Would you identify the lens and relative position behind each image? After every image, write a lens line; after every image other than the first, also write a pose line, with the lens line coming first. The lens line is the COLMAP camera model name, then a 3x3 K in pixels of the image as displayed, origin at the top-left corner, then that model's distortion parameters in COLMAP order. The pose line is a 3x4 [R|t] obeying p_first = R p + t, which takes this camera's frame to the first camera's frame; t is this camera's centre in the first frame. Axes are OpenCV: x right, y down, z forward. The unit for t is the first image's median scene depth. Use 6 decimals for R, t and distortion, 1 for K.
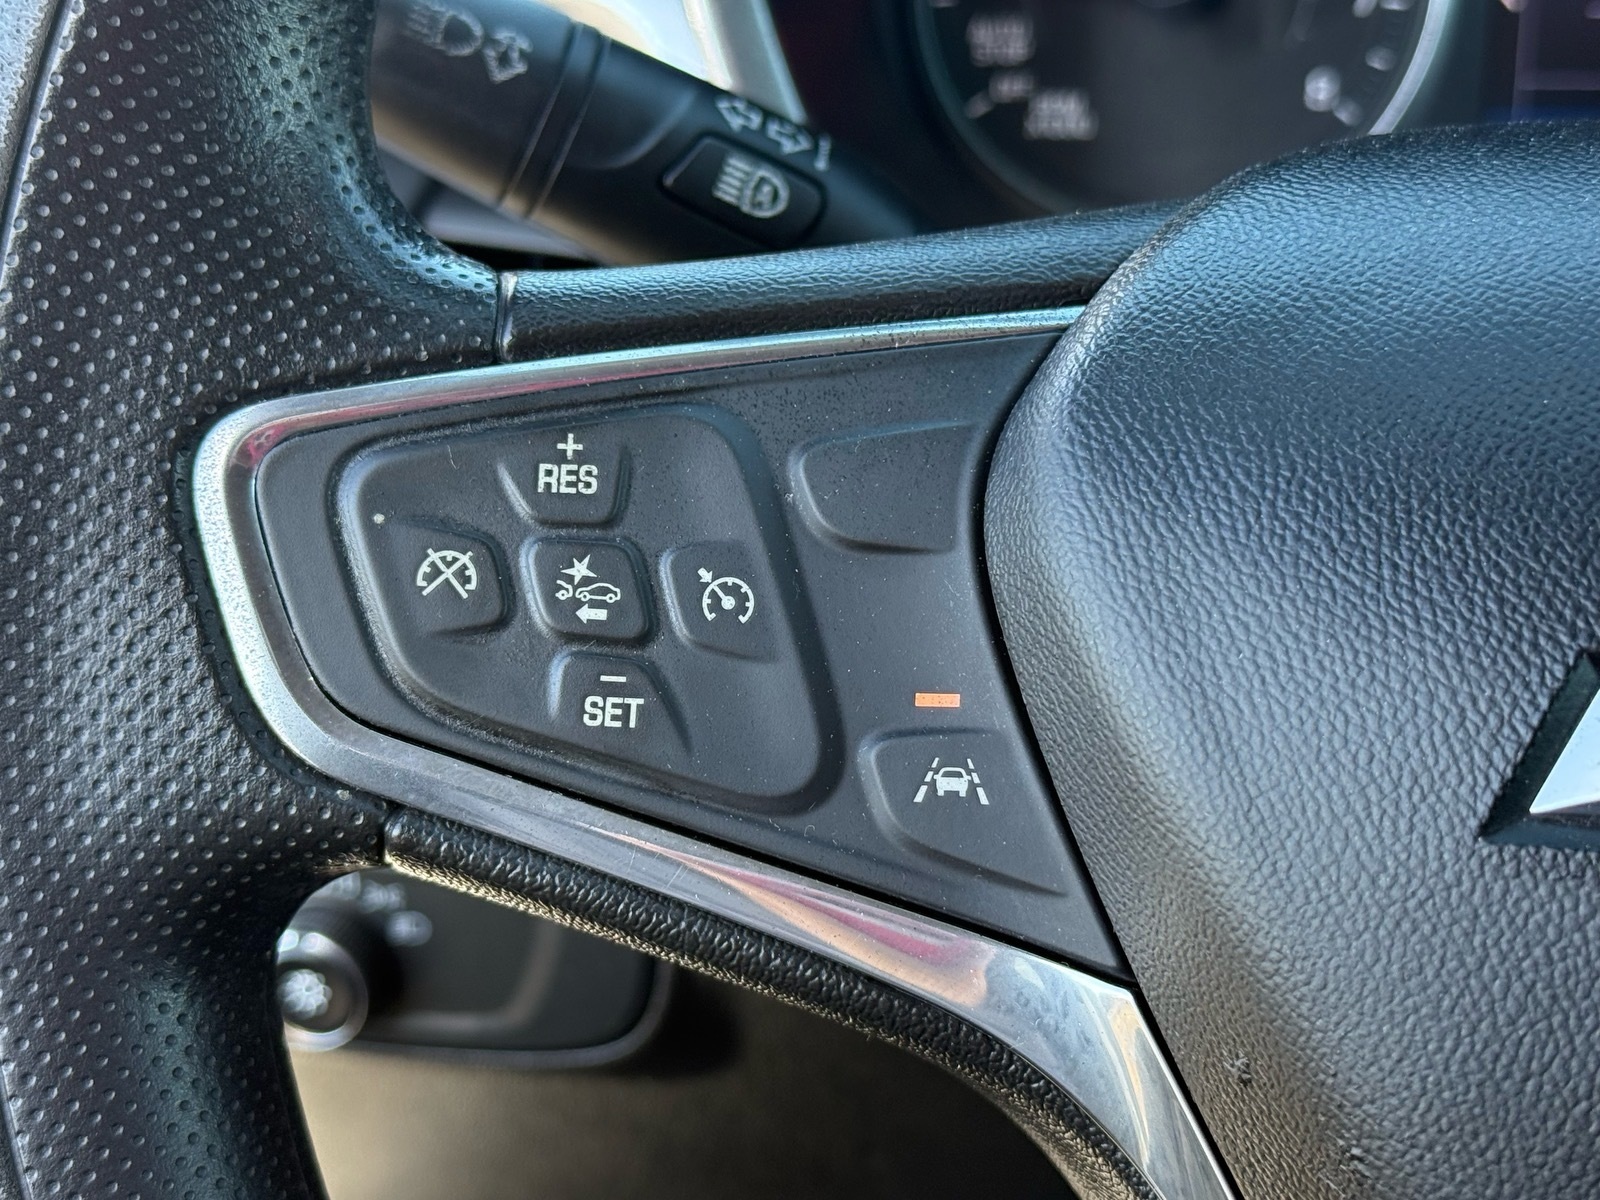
lens RADIAL K [[2605.1, 0, 792.6], [0, 2605.1, 602.6], [0, 0, 1]] dist [0.211014, 0.000000]
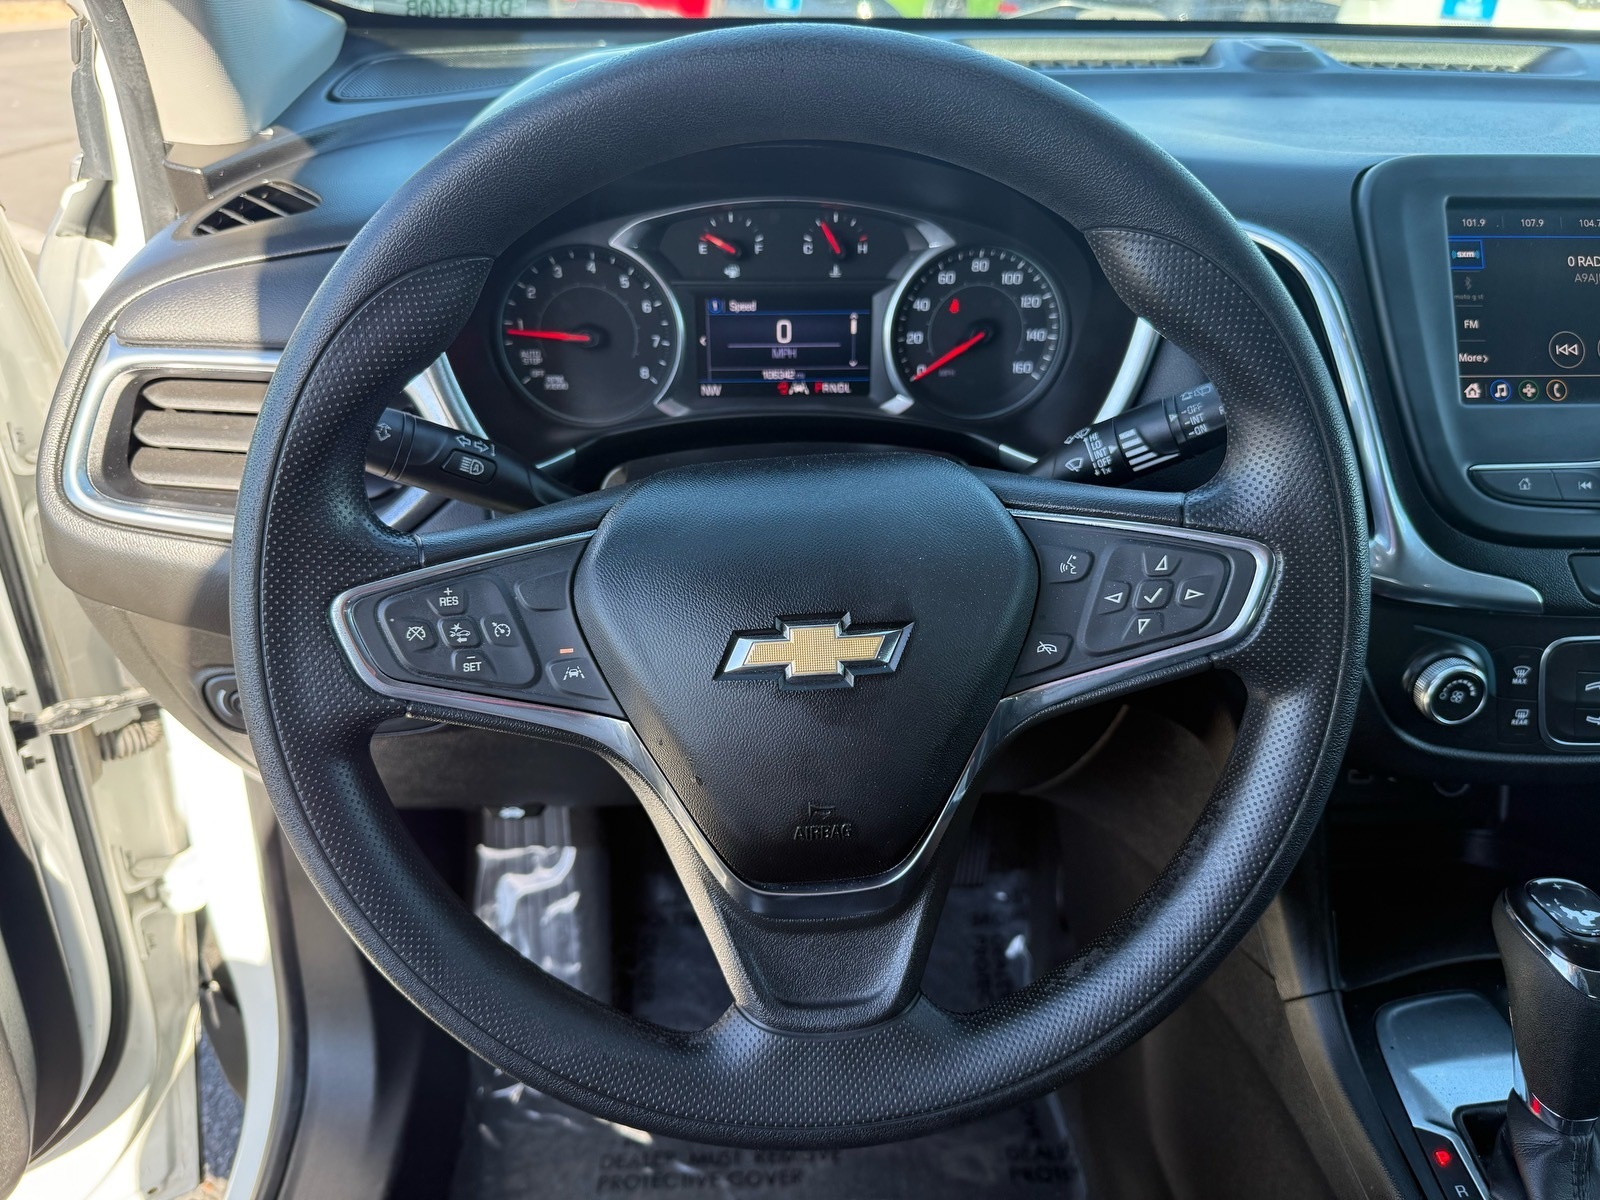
lens RADIAL K [[1131.1, 0, 814.6], [0, 1131.1, 612.4], [0, 0, 1]] dist [0.052035, -0.076002]
pose [[0.941031, -0.127196, 0.313500, -0.103531], [0.076482, 0.982626, 0.169106, -0.247881], [-0.329563, -0.135157, 0.934409, -0.548610]]
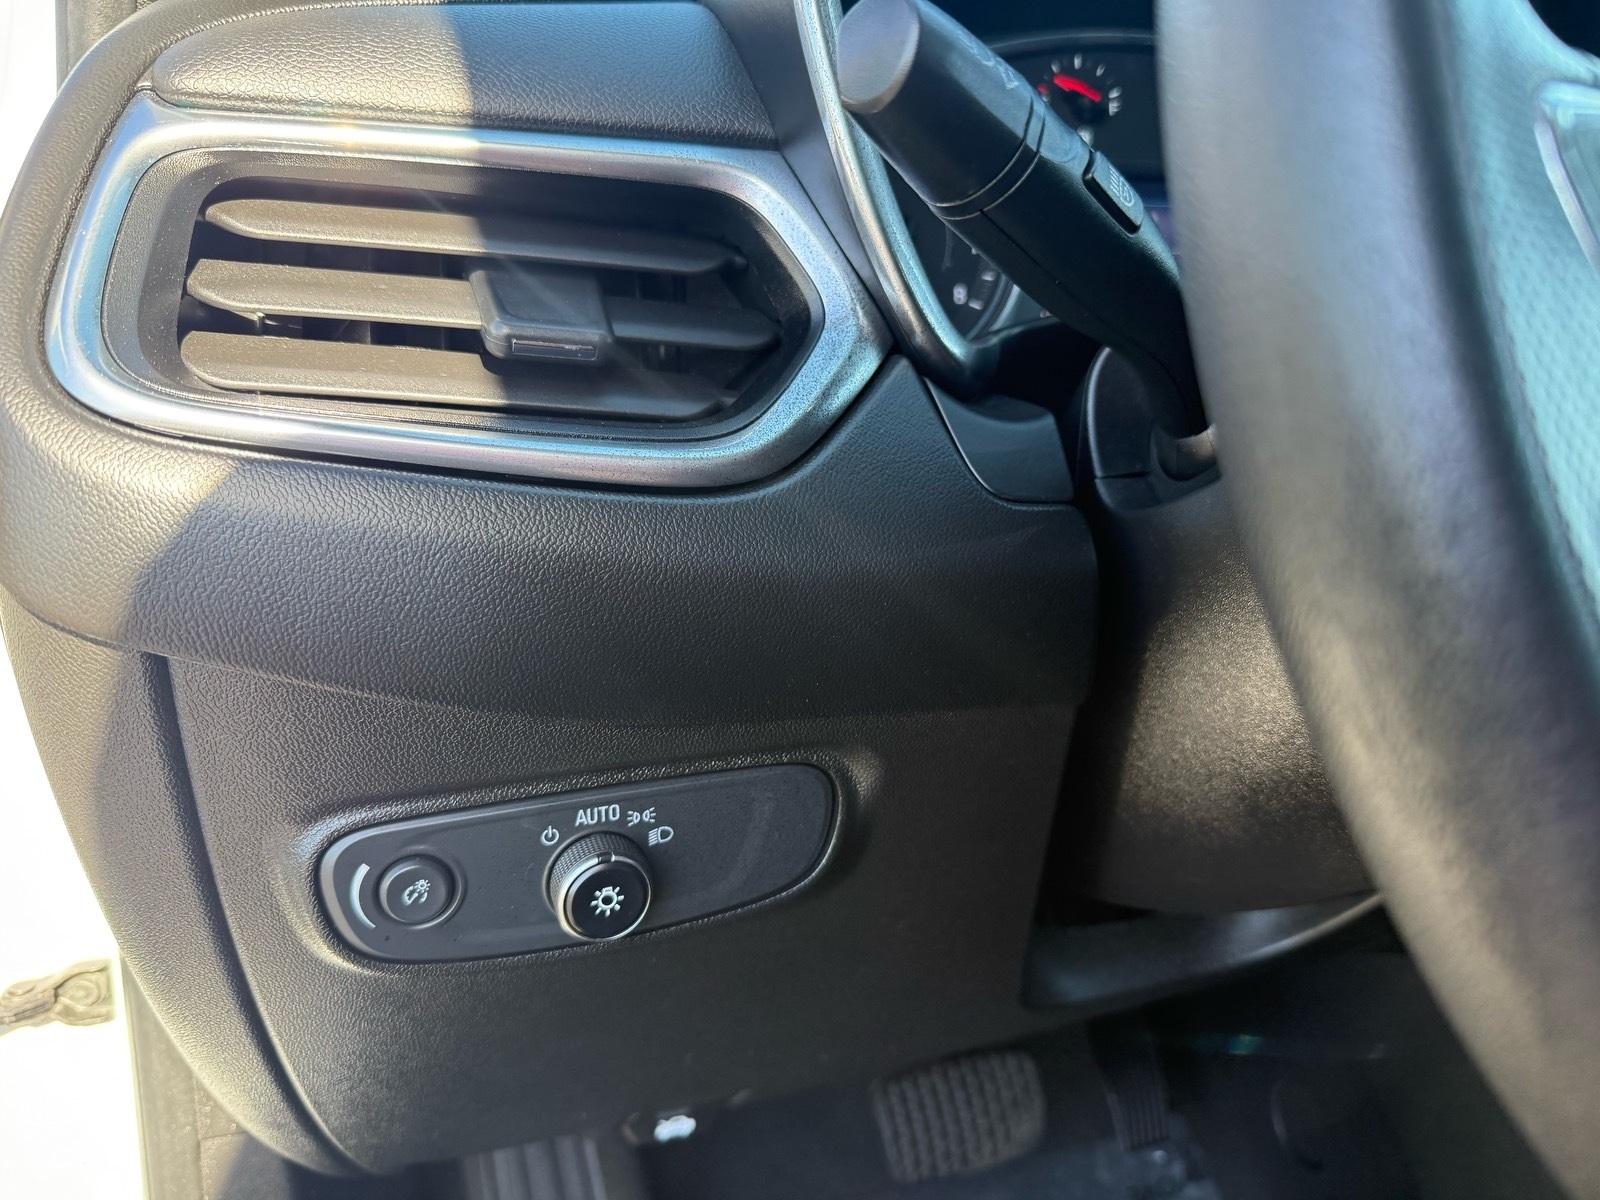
lens RADIAL K [[1131.1, 0, 797.8], [0, 1131.1, 597.4], [0, 0, 1]] dist [0.052035, -0.076002]
pose [[0.803022, -0.114493, 0.584848, -0.760973], [0.193337, 0.978343, -0.073935, 0.110960], [-0.563716, 0.172444, 0.807767, 0.850229]]
